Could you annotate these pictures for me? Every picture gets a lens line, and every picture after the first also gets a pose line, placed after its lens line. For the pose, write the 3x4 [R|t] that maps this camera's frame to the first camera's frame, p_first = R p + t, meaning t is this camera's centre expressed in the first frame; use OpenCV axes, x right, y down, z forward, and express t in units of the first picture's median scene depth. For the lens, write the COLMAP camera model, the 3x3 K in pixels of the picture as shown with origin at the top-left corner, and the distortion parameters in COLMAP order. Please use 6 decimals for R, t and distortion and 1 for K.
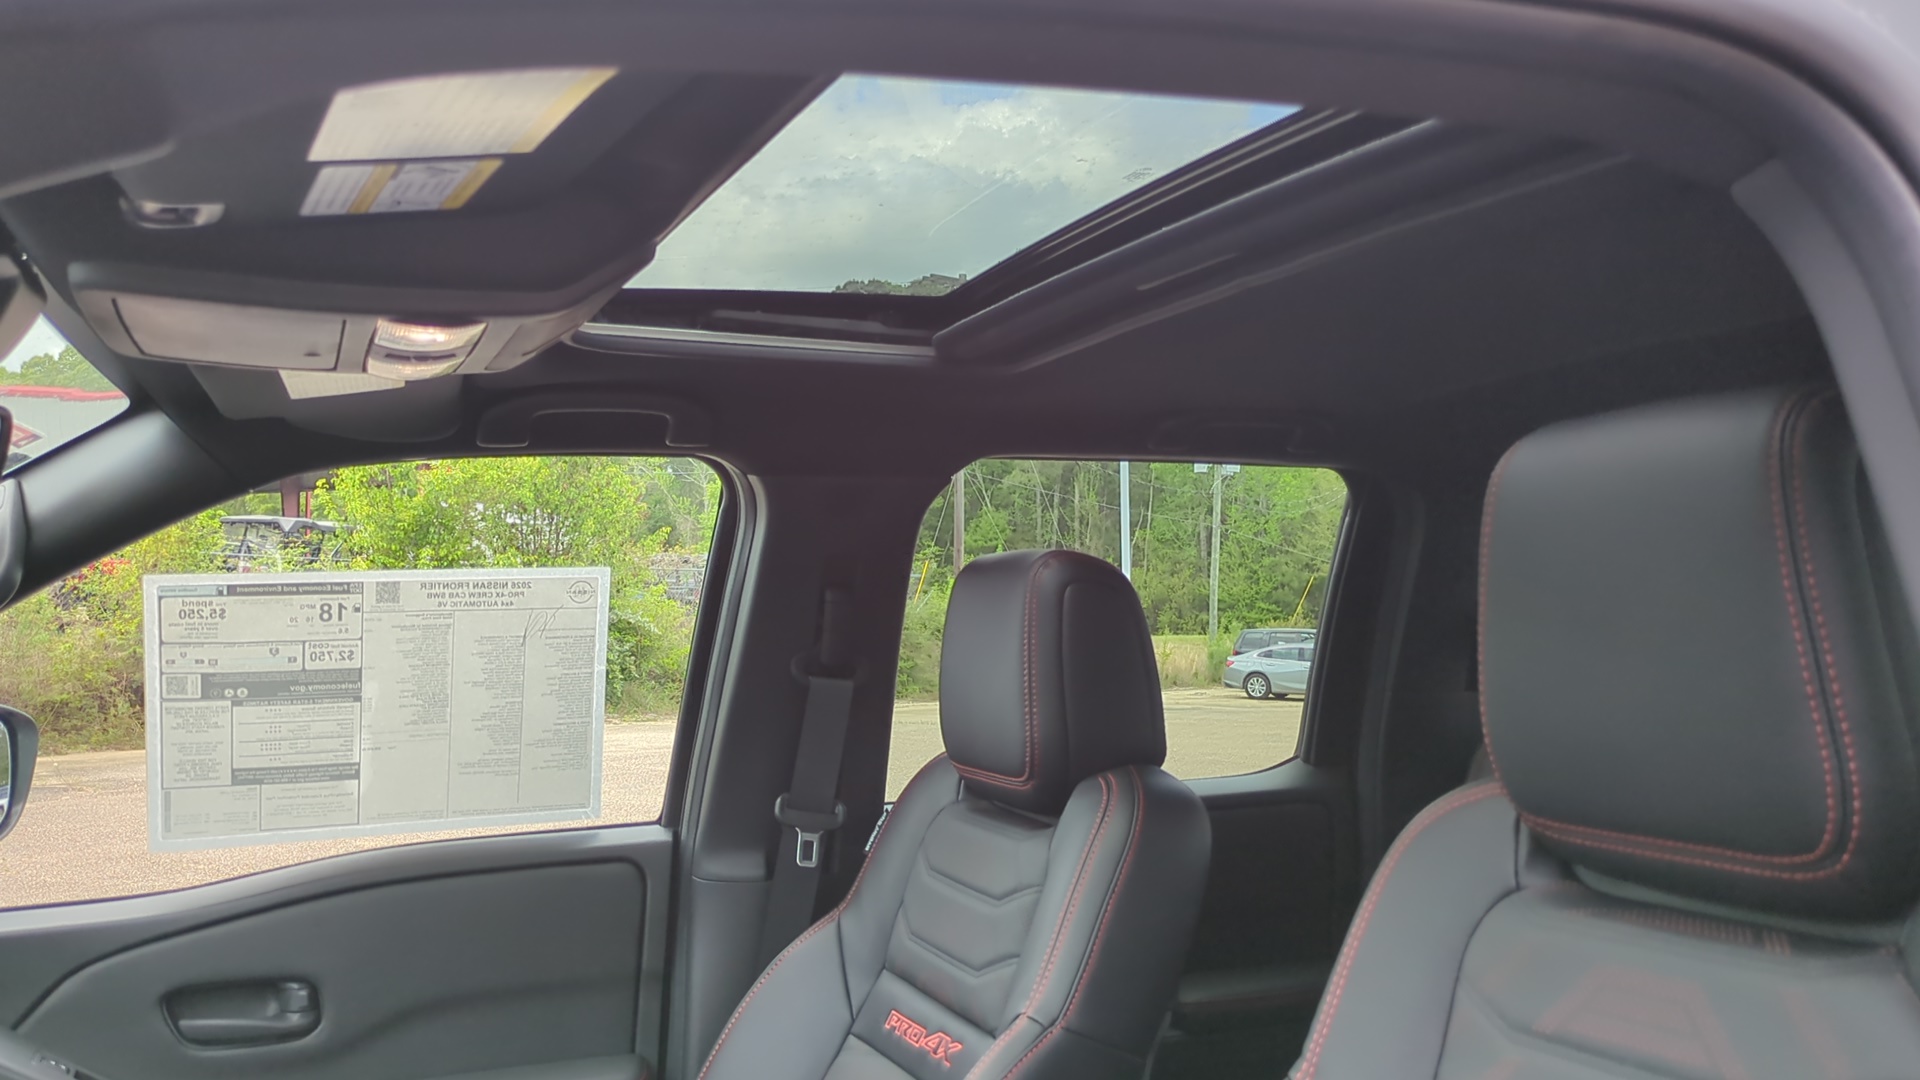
lens RADIAL K [[1649.6, 0, 968.5], [0, 1649.6, 528.9], [0, 0, 1]] dist [0.044414, -0.087189]
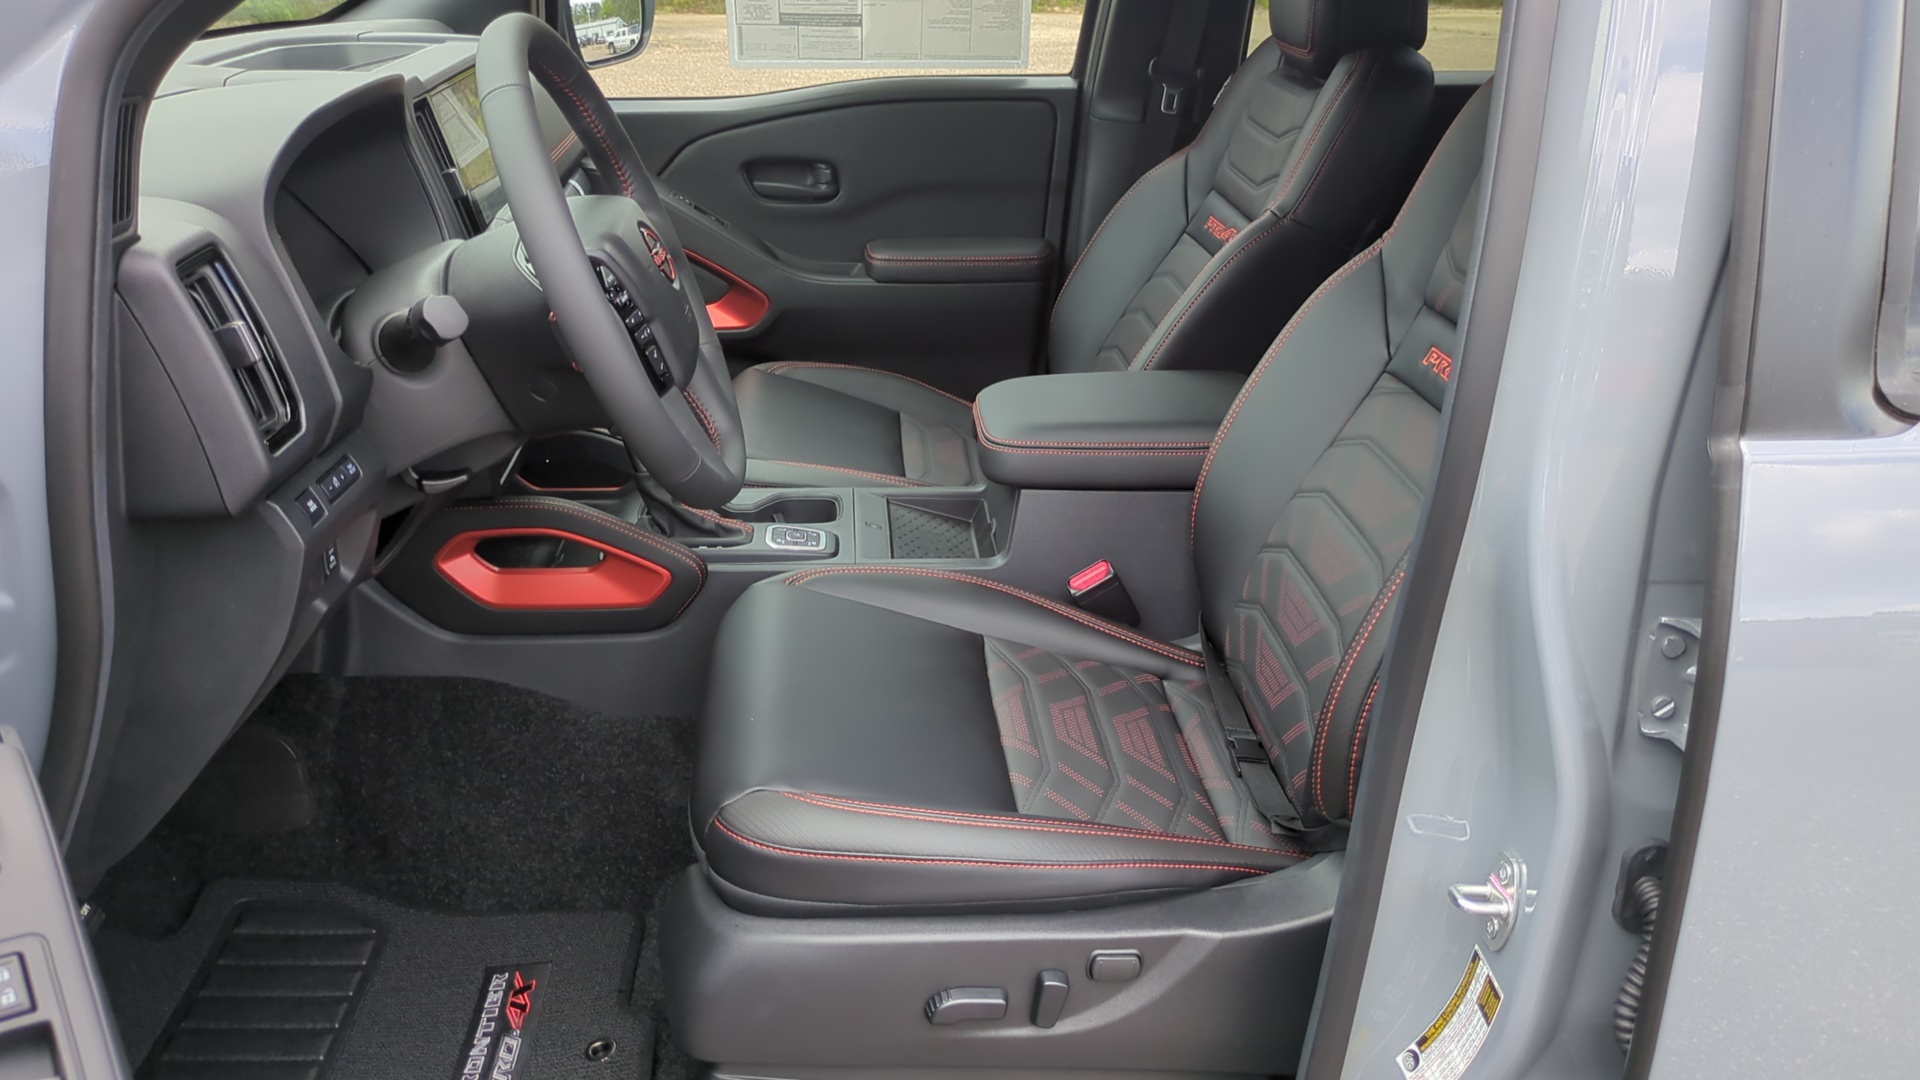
lens RADIAL K [[1649.6, 0, 968.5], [0, 1649.6, 528.9], [0, 0, 1]] dist [0.044414, -0.087189]
pose [[0.949792, 0.140736, -0.279442, 0.182159], [-0.016160, 0.914000, 0.405391, -0.033902], [0.312463, -0.380522, 0.870385, -0.384193]]
